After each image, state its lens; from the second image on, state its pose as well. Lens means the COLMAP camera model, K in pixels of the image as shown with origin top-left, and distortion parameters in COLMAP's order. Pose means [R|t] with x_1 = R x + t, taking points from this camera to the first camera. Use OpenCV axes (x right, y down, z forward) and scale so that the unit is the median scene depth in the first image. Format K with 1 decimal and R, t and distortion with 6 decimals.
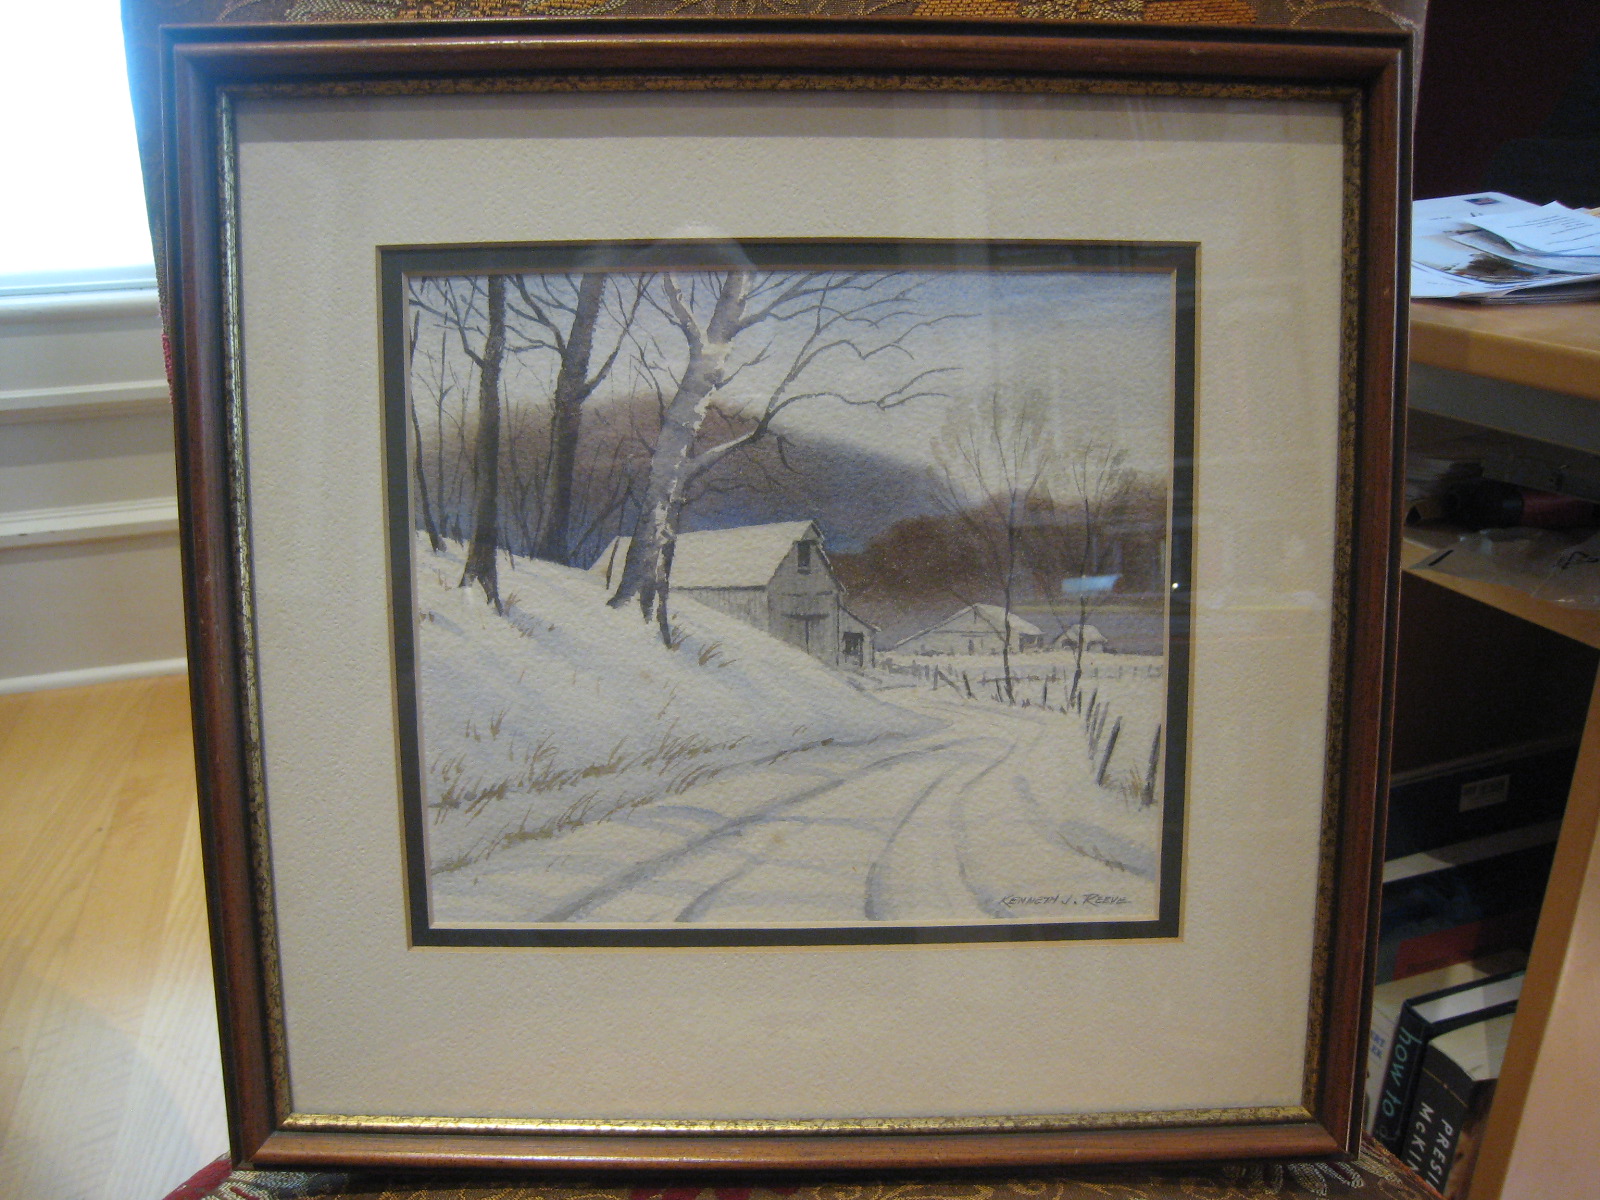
lens RADIAL K [[1287.0, 0, 793.0], [0, 1287.0, 601.0], [0, 0, 1]] dist [-0.114734, 0.028961]
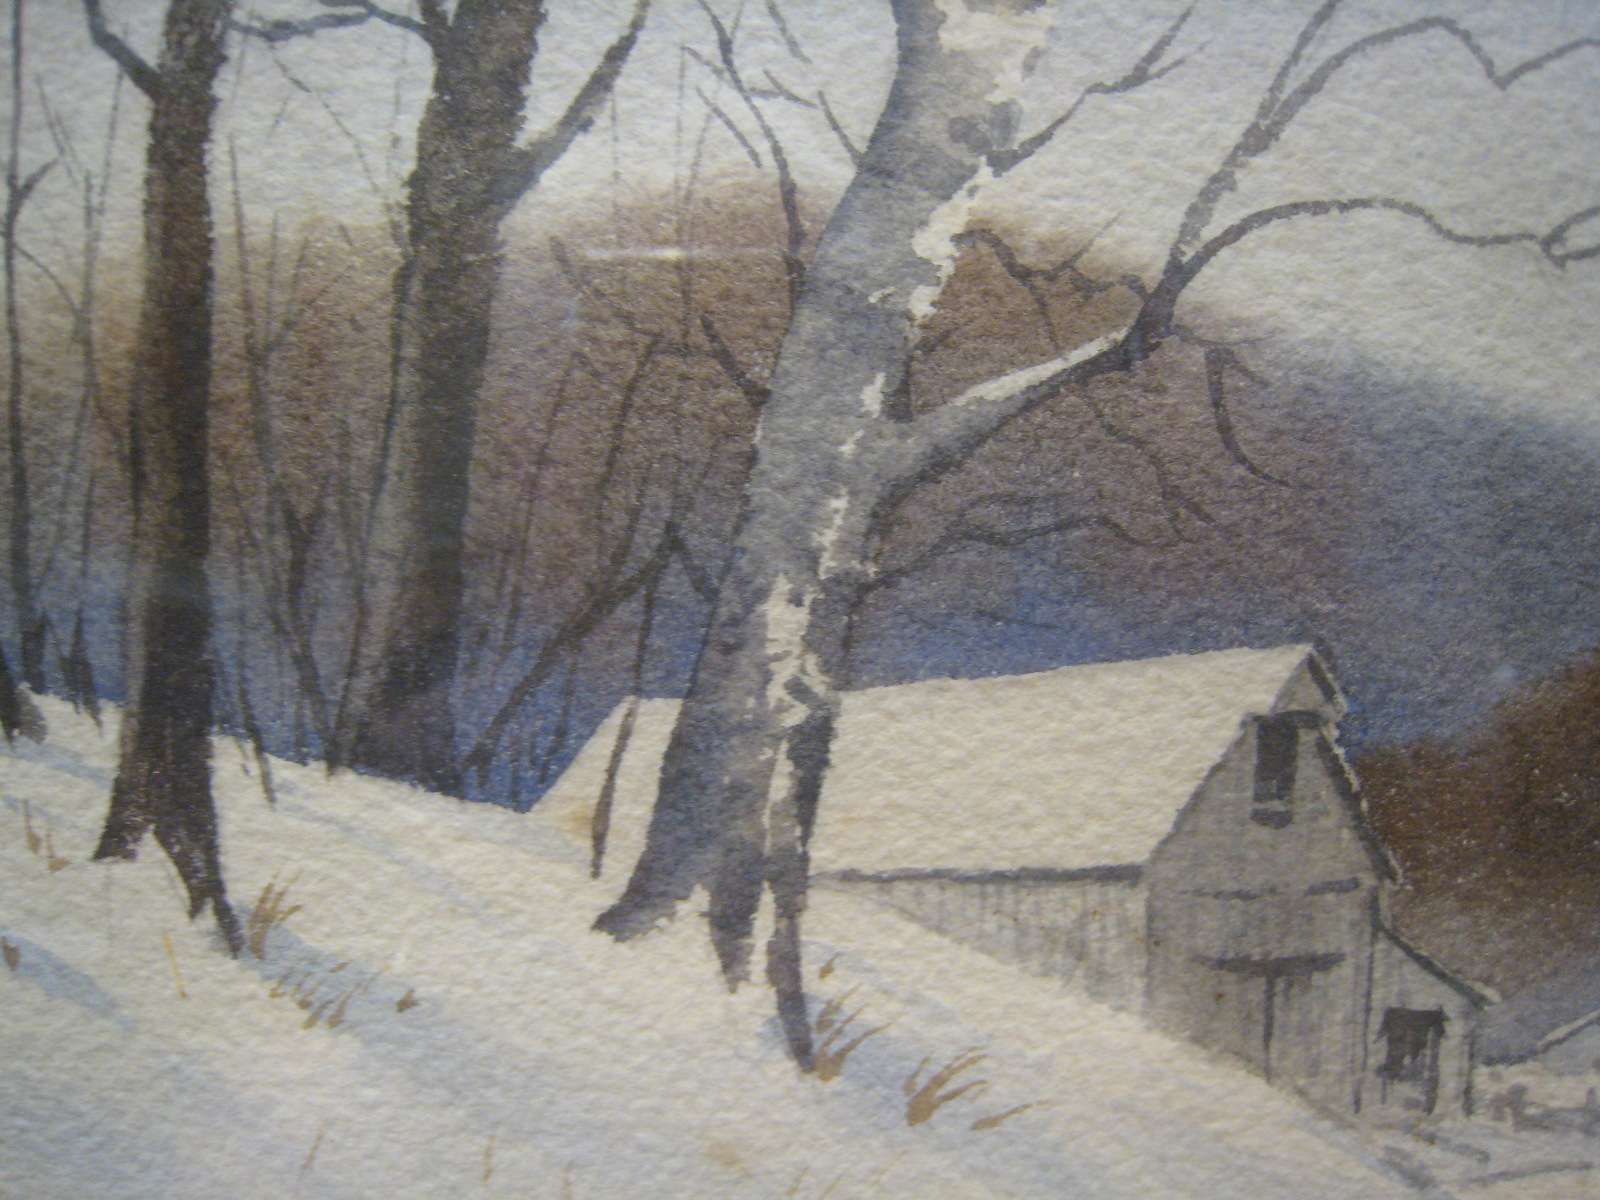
lens RADIAL K [[1287.0, 0, 807.4], [0, 1287.0, 609.1], [0, 0, 1]] dist [-0.114734, 0.028961]
pose [[0.999897, 0.004808, 0.013504, -0.101500], [-0.004898, 0.999966, 0.006592, -0.071734], [-0.013472, -0.006658, 0.999887, 0.715536]]
